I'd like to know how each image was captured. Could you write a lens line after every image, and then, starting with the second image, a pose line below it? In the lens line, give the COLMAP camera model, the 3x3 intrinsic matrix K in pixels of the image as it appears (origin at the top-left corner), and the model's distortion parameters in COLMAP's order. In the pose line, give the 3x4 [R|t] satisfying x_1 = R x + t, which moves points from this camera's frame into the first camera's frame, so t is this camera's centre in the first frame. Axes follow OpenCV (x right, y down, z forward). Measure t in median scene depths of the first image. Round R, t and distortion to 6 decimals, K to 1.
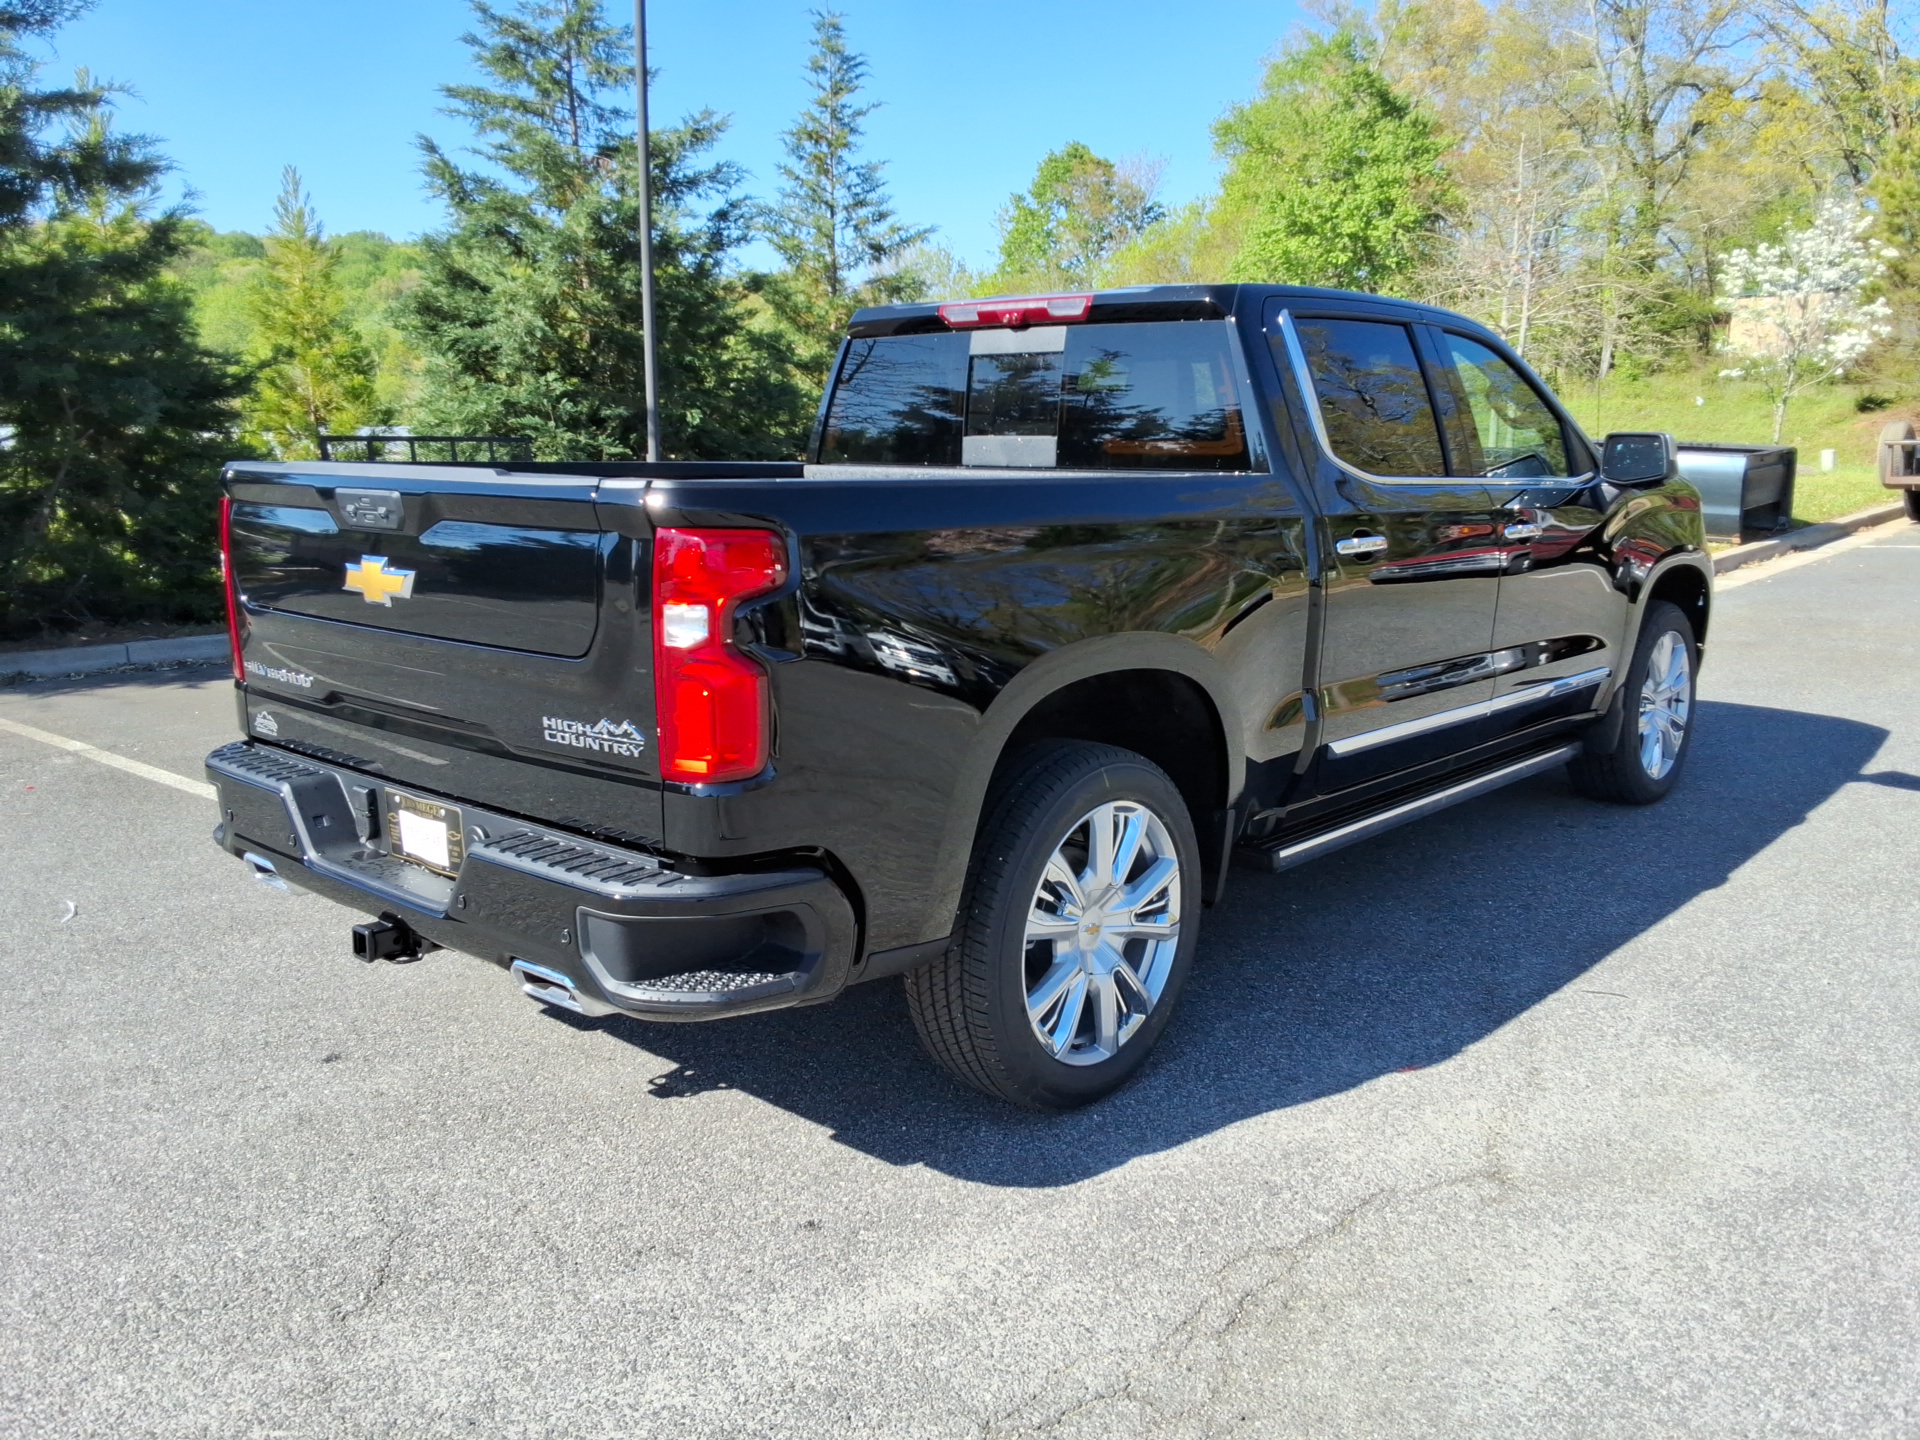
lens RADIAL K [[1531.6, 0, 982.5], [0, 1531.6, 719.9], [0, 0, 1]] dist [0.094461, -0.145728]
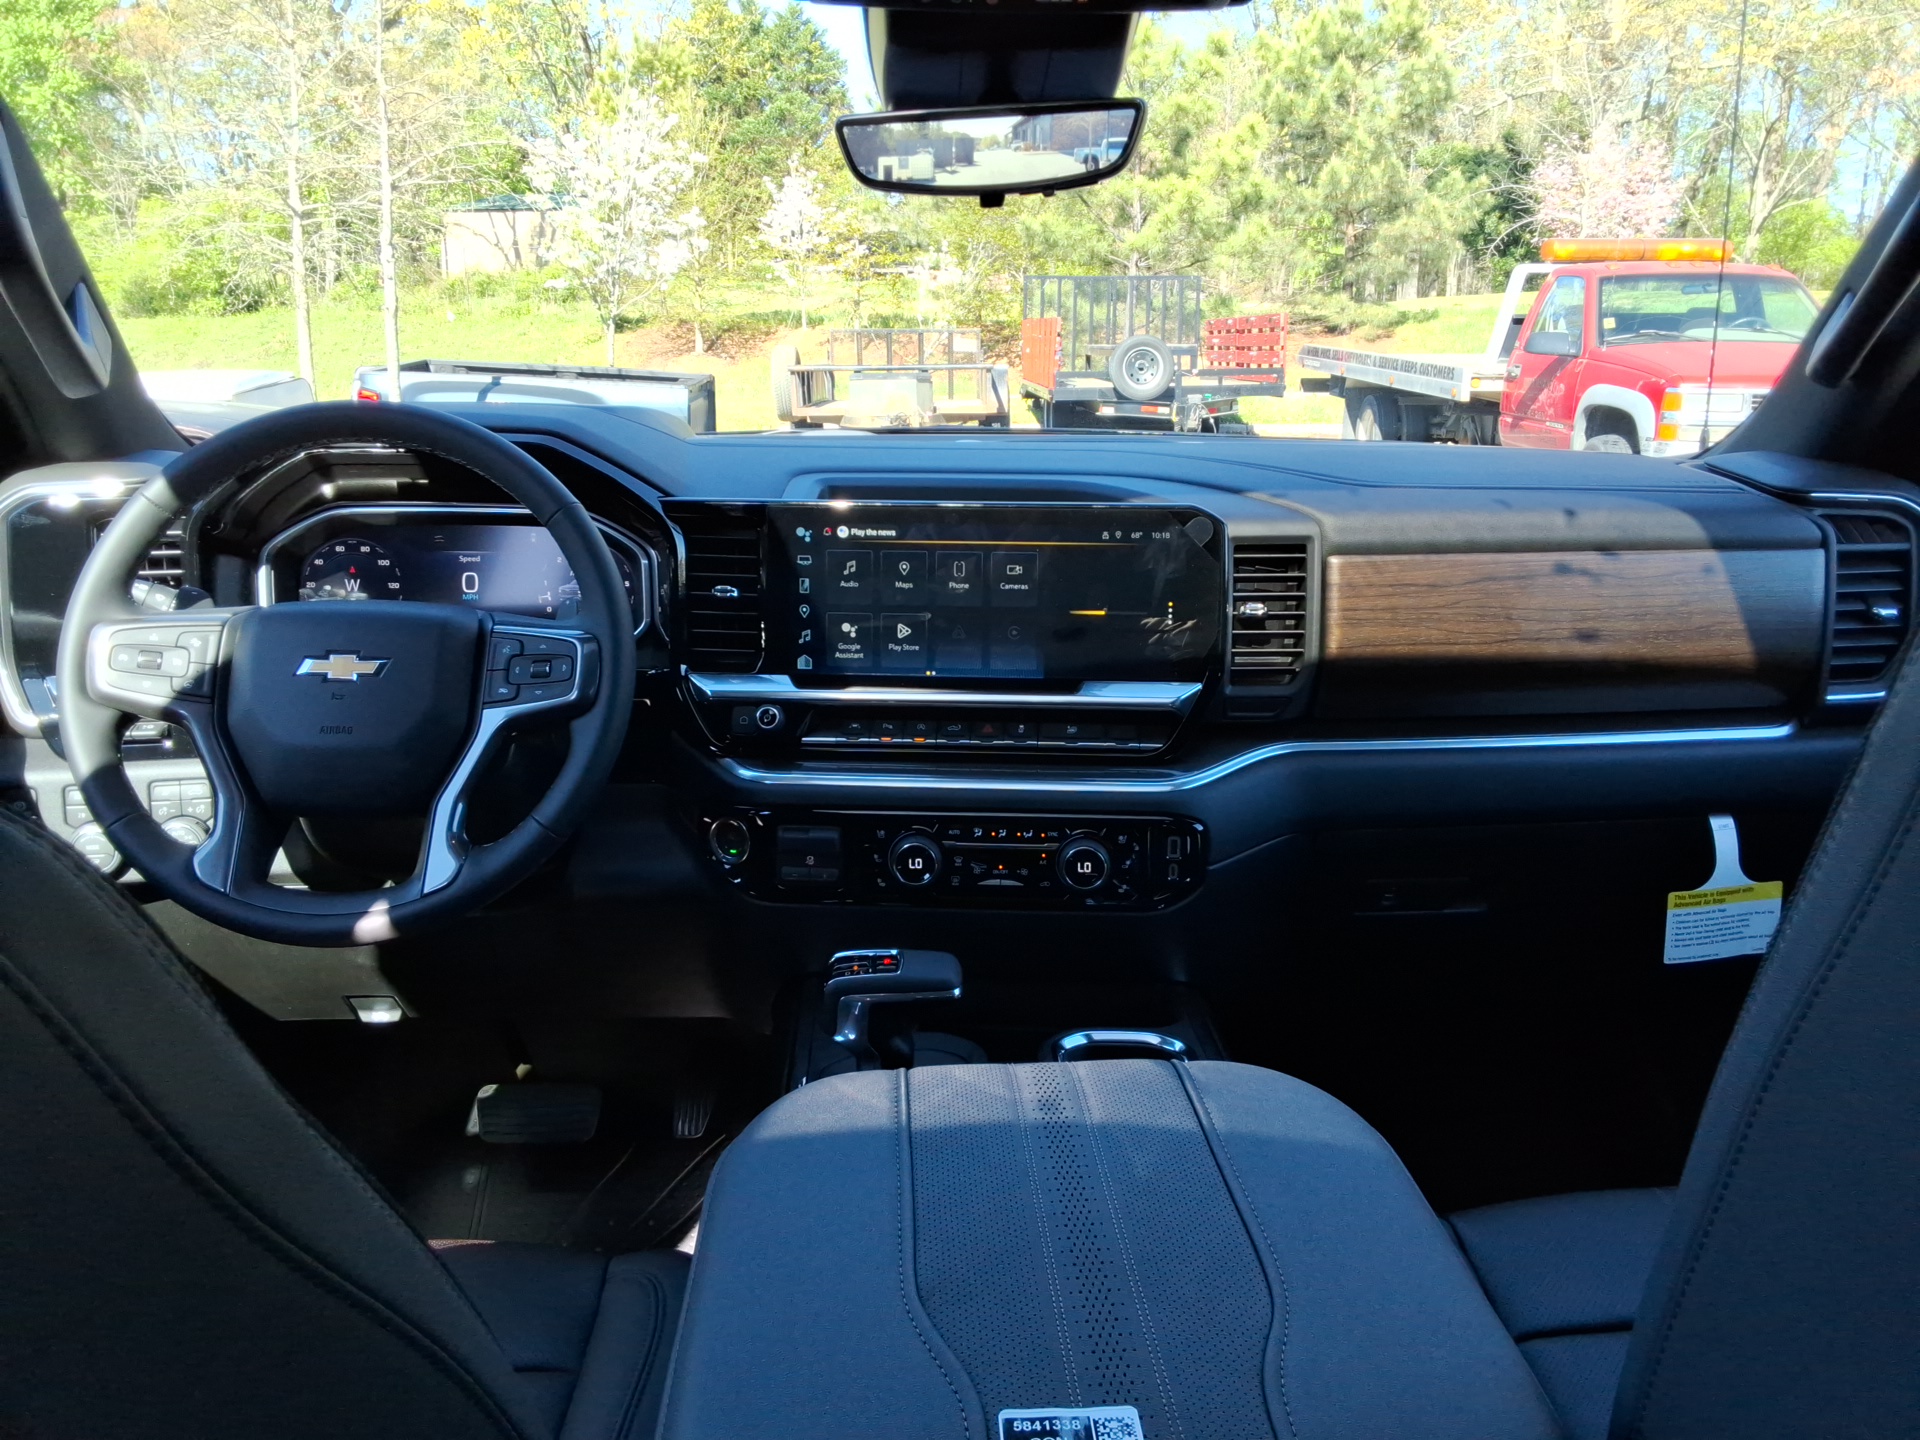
lens RADIAL K [[1531.6, 0, 983.8], [0, 1531.6, 708.6], [0, 0, 1]] dist [0.094461, -0.145728]
pose [[0.712544, -0.154150, 0.684484, 0.023976], [0.123223, 0.987897, 0.094206, -0.045414], [-0.690722, 0.017218, 0.722915, 0.236338]]
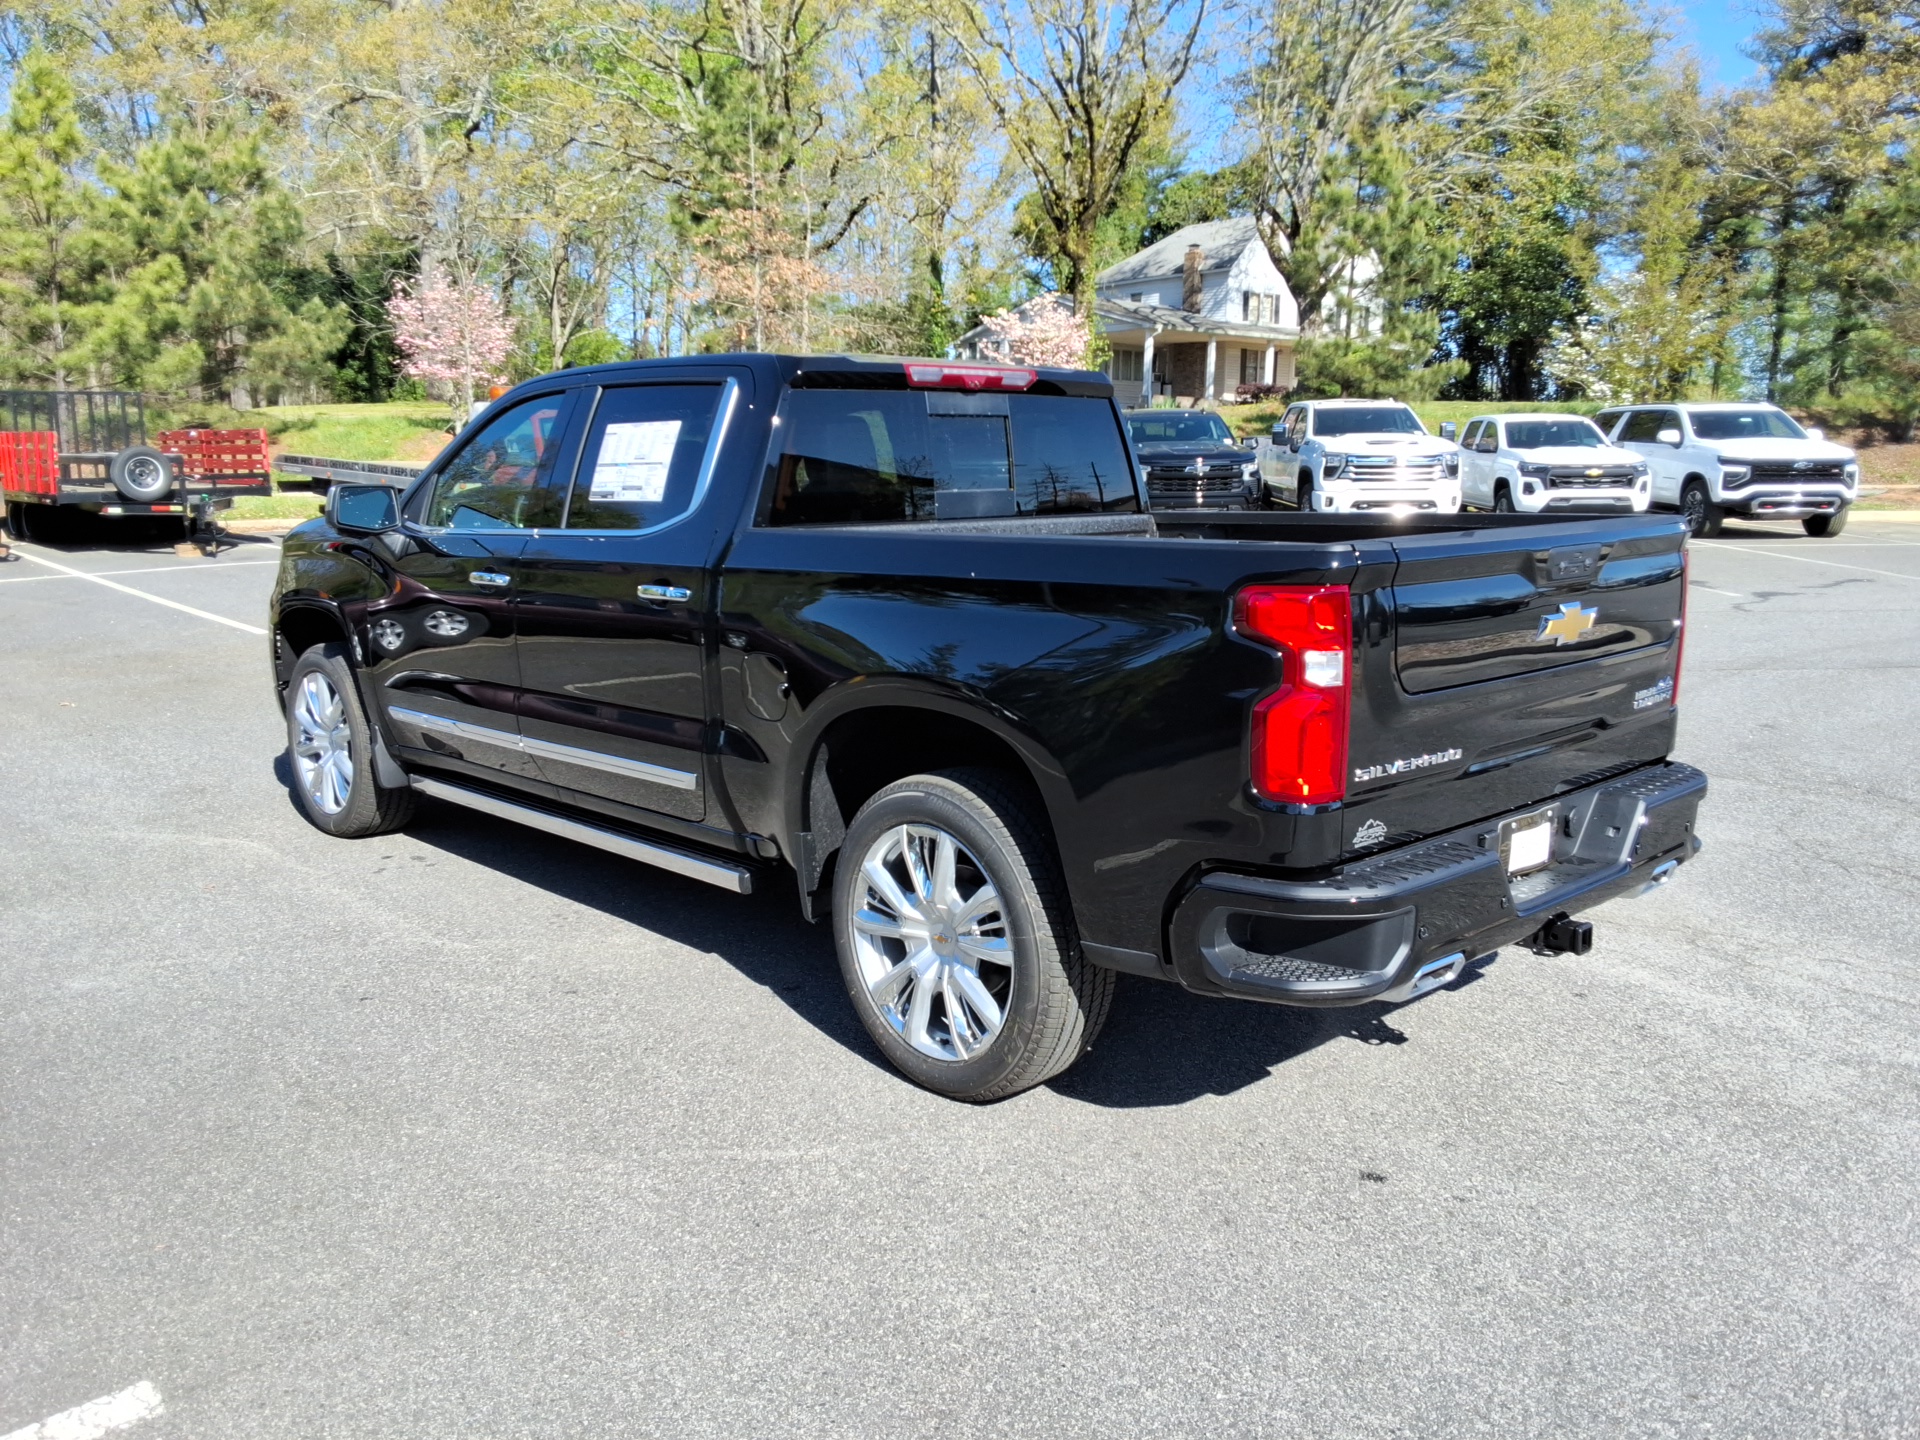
lens RADIAL K [[1531.6, 0, 976.7], [0, 1531.6, 717.2], [0, 0, 1]] dist [0.094461, -0.145728]
pose [[0.081391, -0.167252, 0.982549, -0.224713], [0.186210, 0.971013, 0.149864, -0.039645], [-0.979133, 0.170763, 0.110176, 0.187858]]
